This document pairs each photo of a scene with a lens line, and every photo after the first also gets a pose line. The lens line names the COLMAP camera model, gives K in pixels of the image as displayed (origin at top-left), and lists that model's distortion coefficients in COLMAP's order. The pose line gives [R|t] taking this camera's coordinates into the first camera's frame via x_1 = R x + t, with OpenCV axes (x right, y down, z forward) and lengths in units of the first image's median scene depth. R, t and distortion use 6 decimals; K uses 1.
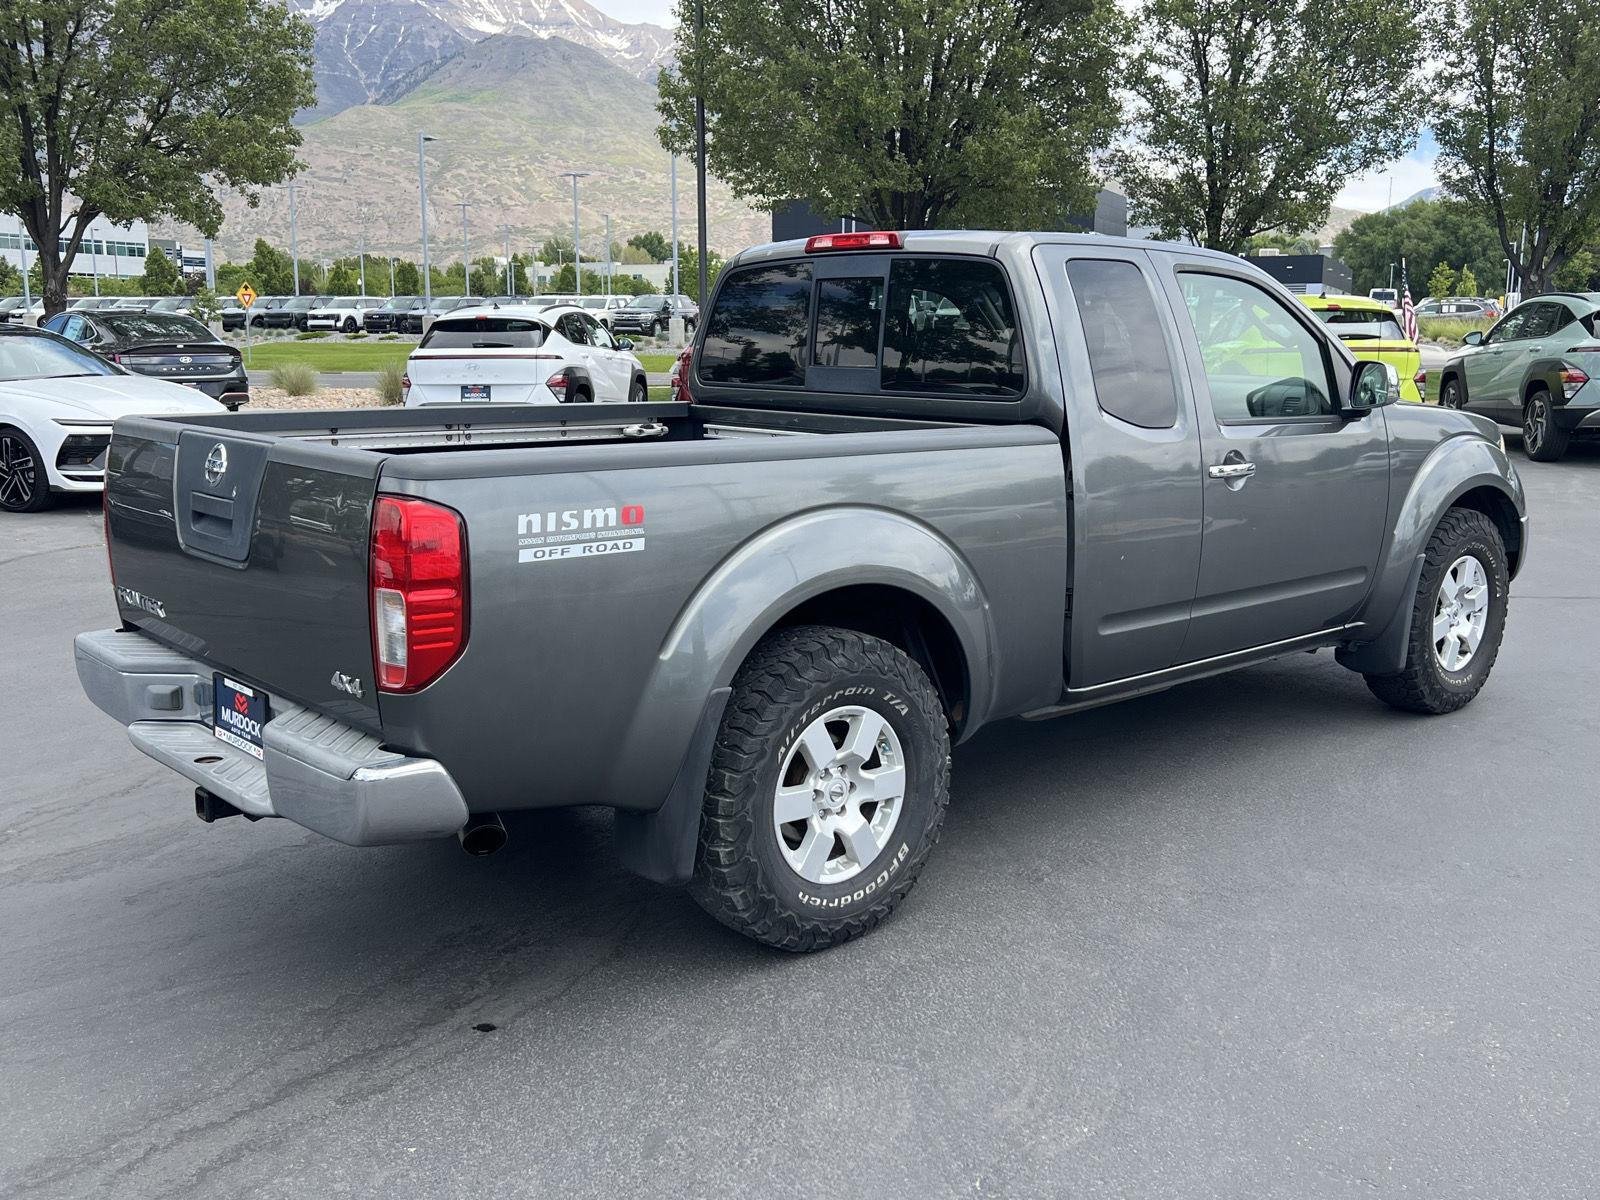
lens RADIAL K [[1548.0, 0, 809.2], [0, 1548.0, 602.6], [0, 0, 1]] dist [0.029382, 0.000000]
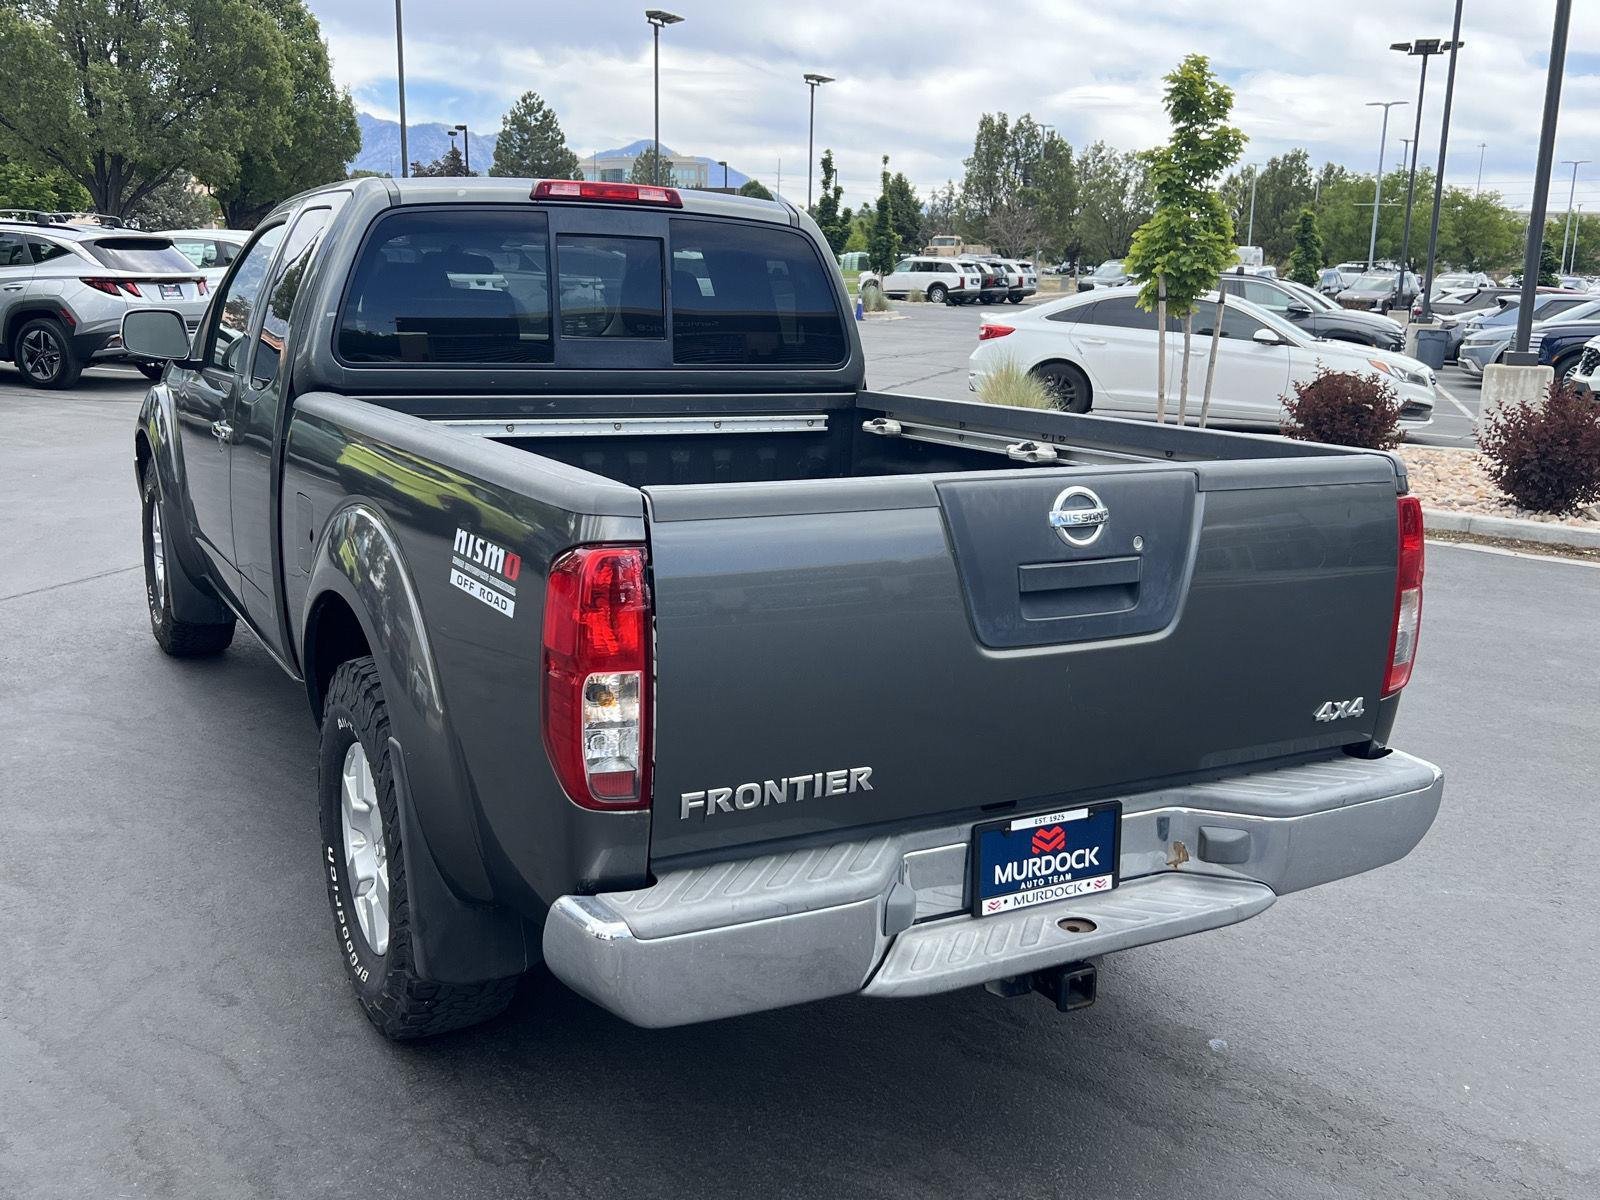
lens RADIAL K [[1548.0, 0, 790.8], [0, 1548.0, 602.5], [0, 0, 1]] dist [0.029382, 0.000000]
pose [[0.217657, -0.196933, 0.955951, -0.369929], [0.145990, 0.974983, 0.167614, -0.063599], [-0.965045, 0.103077, 0.240962, 0.323367]]
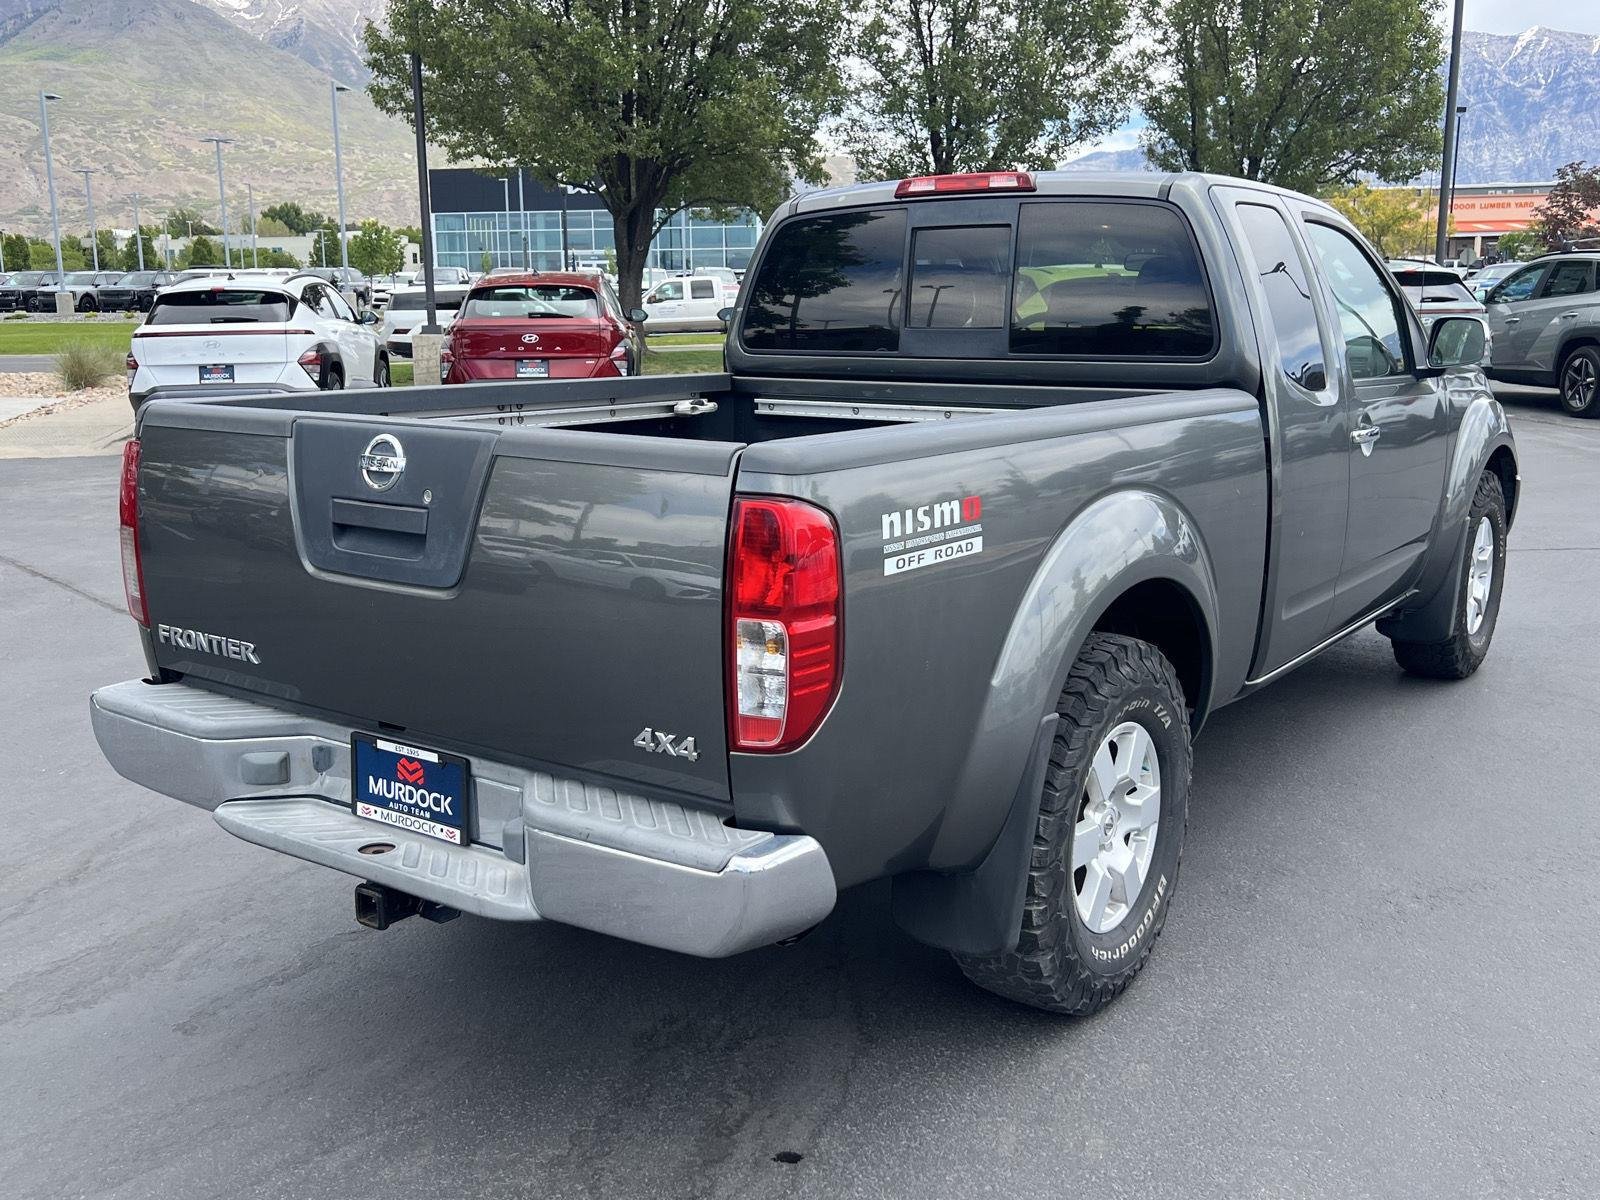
lens RADIAL K [[1548.0, 0, 796.0], [0, 1548.0, 597.3], [0, 0, 1]] dist [0.029382, 0.000000]
pose [[0.977050, -0.048639, 0.207381, -0.116093], [0.046084, 0.998791, 0.017139, -0.008909], [-0.207964, -0.007188, 0.978110, 0.072285]]
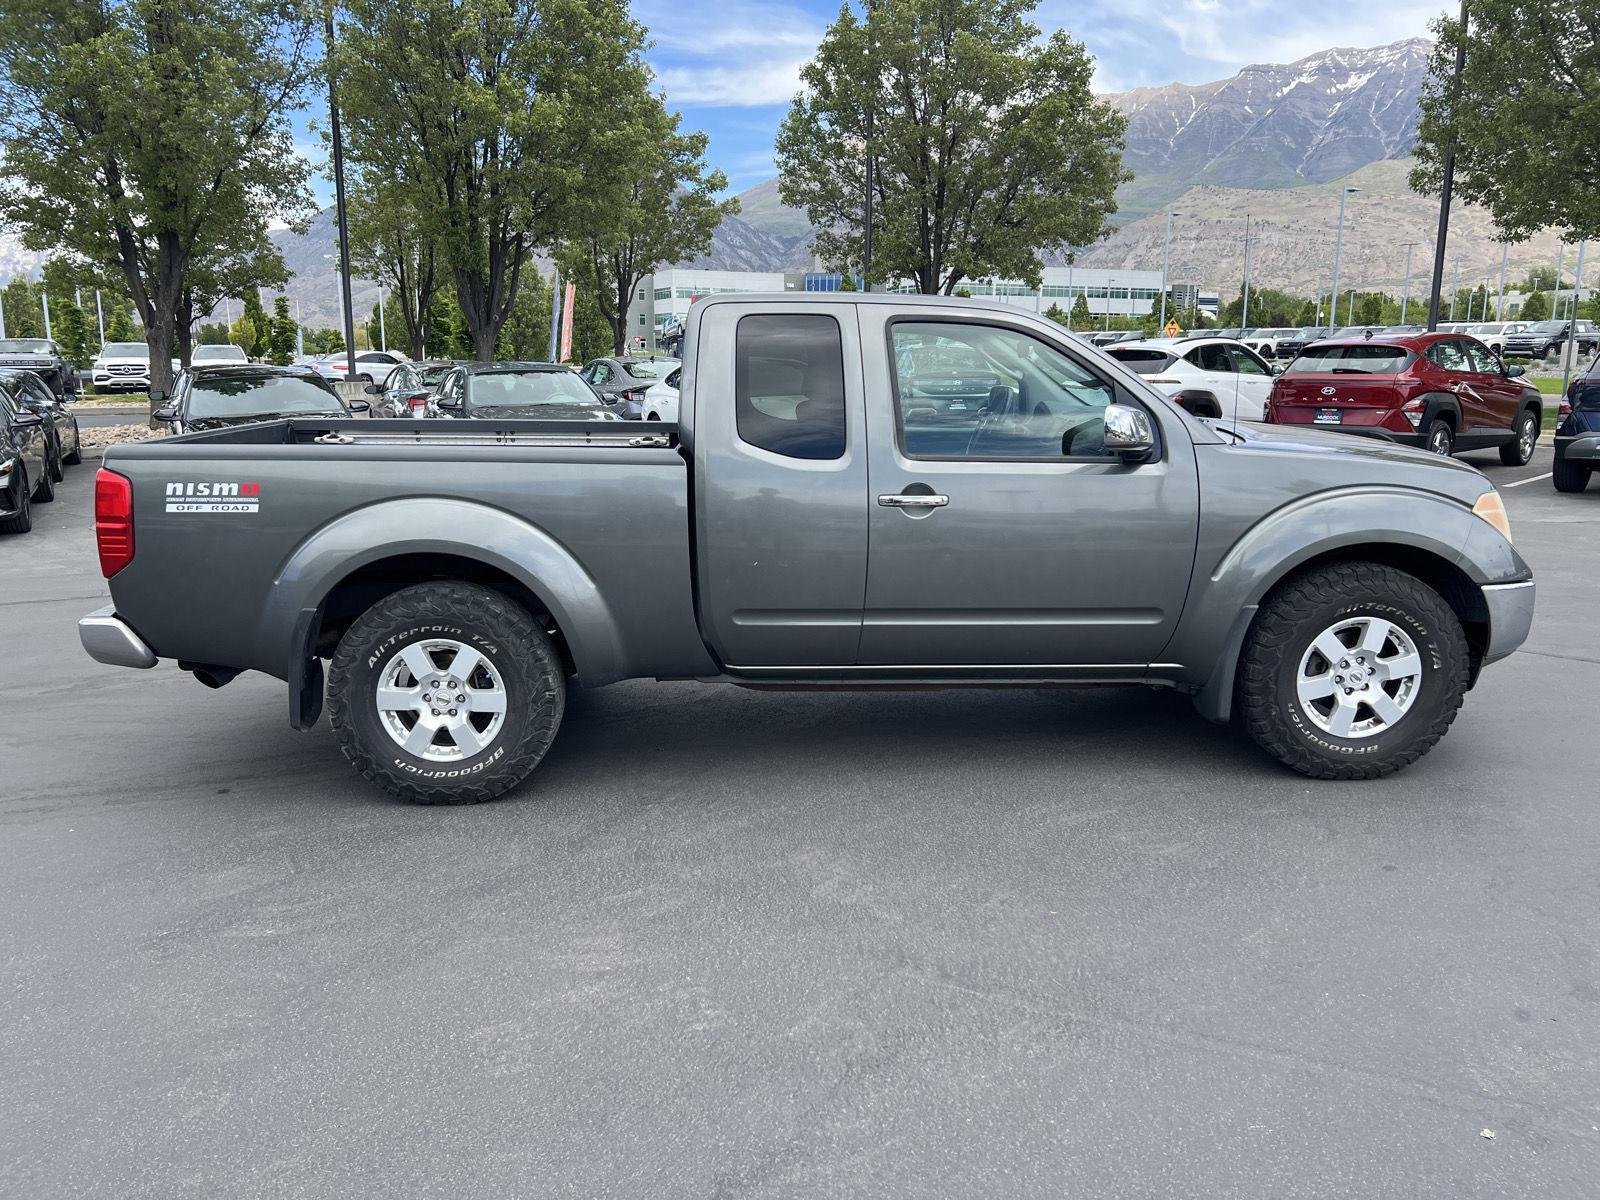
lens RADIAL K [[1237.8, 0, 804.2], [0, 1237.8, 613.1], [0, 0, 1]] dist [0.021174, -0.005854]
pose [[0.764103, 0.130976, -0.631659, 0.354437], [-0.110863, 0.991265, 0.071433, -0.026423], [0.635497, 0.015446, 0.771949, 0.118864]]
